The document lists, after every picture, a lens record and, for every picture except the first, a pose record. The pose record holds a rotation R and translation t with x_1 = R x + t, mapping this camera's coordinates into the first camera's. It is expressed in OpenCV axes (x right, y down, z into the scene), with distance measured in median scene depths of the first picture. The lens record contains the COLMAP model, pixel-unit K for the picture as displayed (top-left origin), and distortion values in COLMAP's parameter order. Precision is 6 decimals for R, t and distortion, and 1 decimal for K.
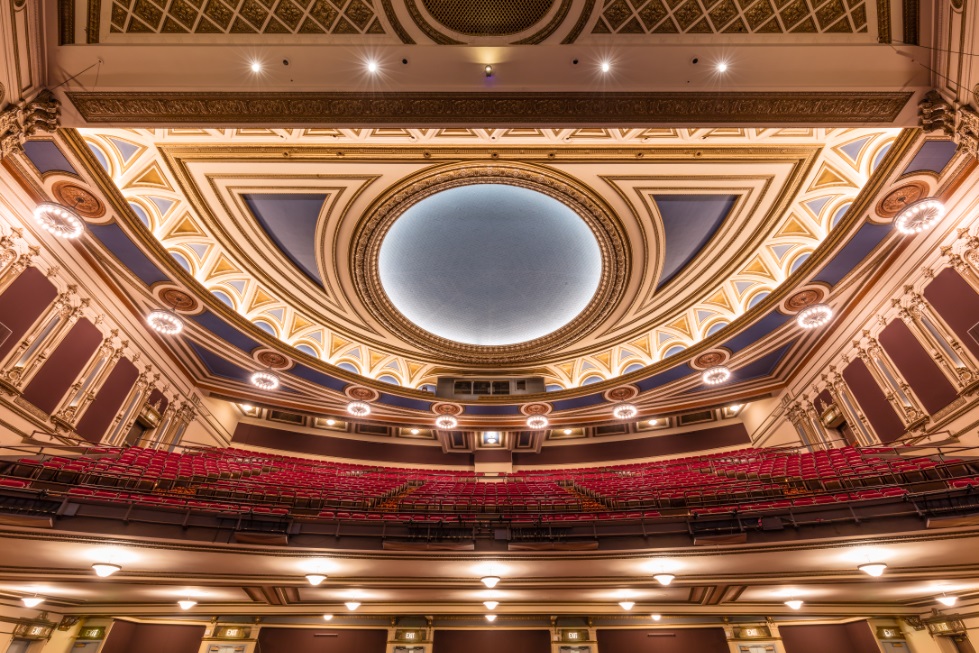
lens RADIAL K [[450.4, 0, 489.5], [0, 450.4, 326.5], [0, 0, 1]] dist [0.027974, -0.000126]
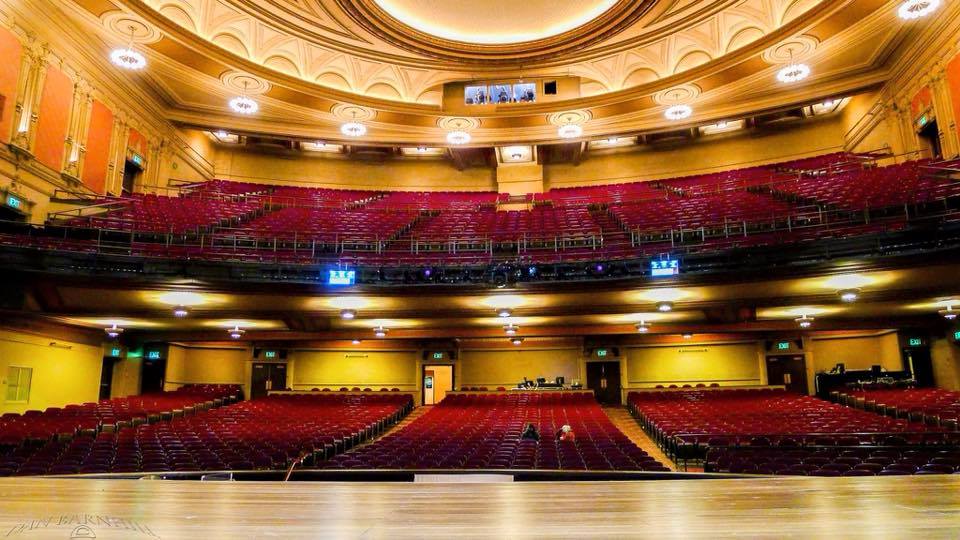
lens RADIAL K [[717.1, 0, 480.0], [0, 717.1, 270.0], [0, 0, 1]] dist [0.001124, 0.003518]
pose [[0.995623, -0.029463, -0.088695, 0.064534], [0.066874, 0.887541, 0.455849, -0.212096], [0.065290, -0.459785, 0.885627, -0.322209]]
